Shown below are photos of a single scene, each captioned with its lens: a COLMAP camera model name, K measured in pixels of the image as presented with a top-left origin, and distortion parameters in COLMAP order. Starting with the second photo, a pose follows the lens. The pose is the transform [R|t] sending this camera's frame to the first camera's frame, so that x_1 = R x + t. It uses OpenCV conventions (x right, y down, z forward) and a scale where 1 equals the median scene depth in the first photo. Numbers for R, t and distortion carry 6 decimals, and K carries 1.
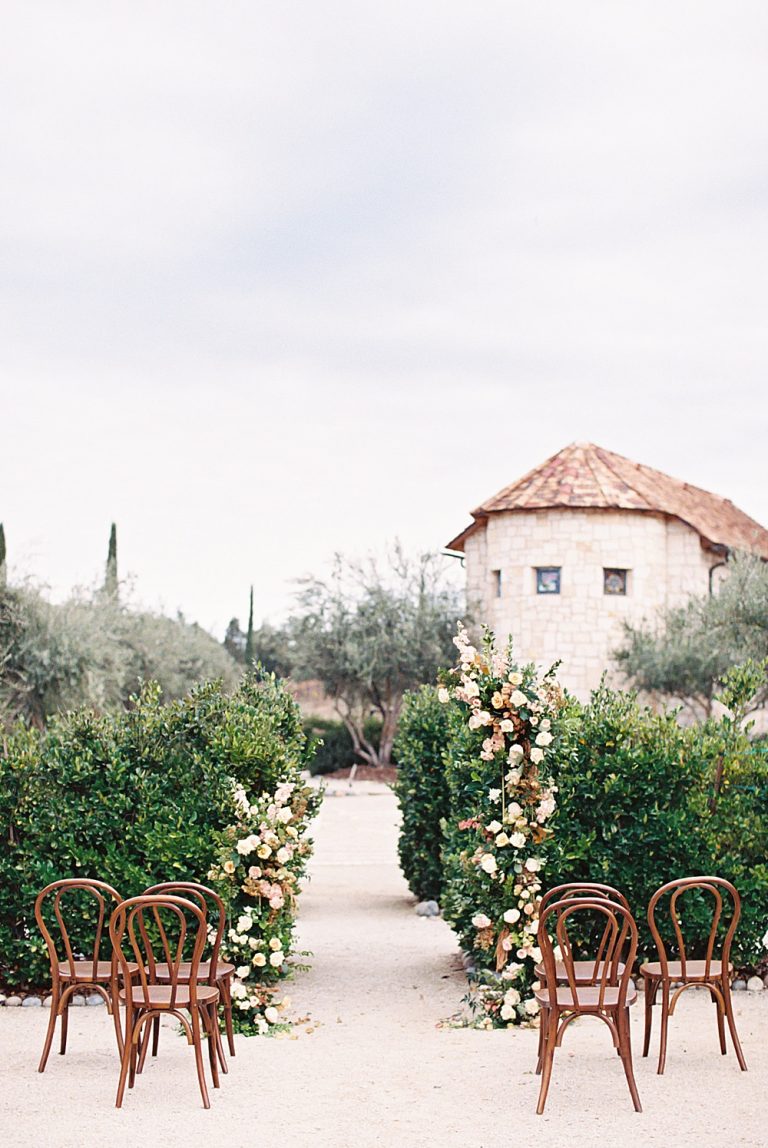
lens RADIAL K [[1791.0, 0, 384.0], [0, 1791.0, 574.0], [0, 0, 1]] dist [-0.173145, 0.002071]
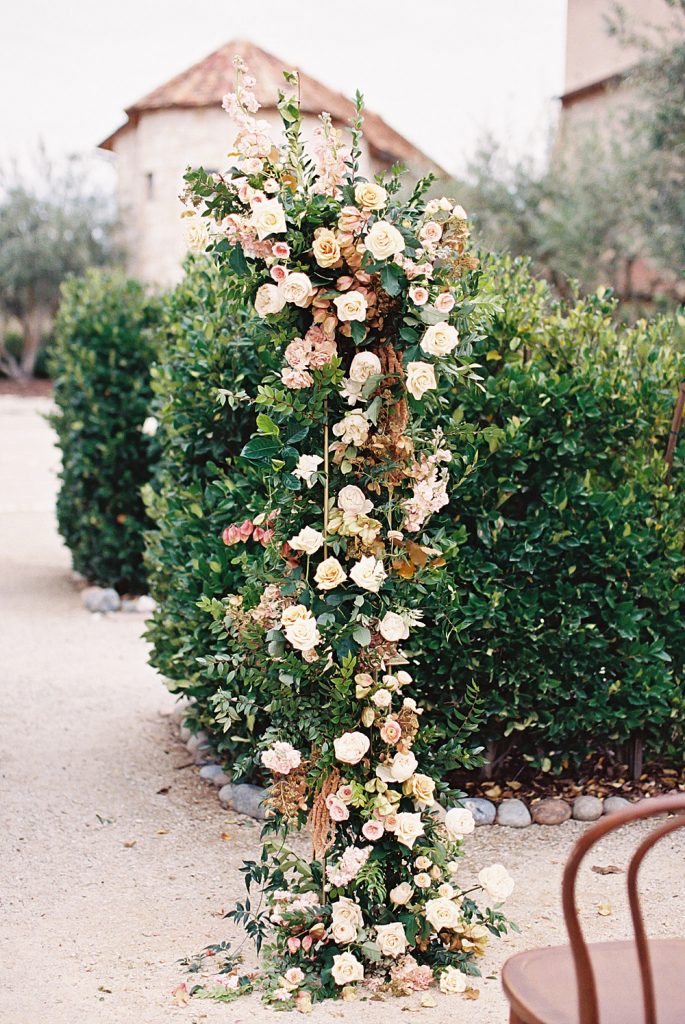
lens RADIAL K [[1597.6, 0, 342.5], [0, 1597.6, 512.0], [0, 0, 1]] dist [-0.173145, 0.002071]
pose [[0.980424, -0.007526, 0.196752, -0.006850], [-0.029839, 0.982048, 0.186254, 0.061424], [-0.194621, -0.188479, 0.962600, 0.621618]]
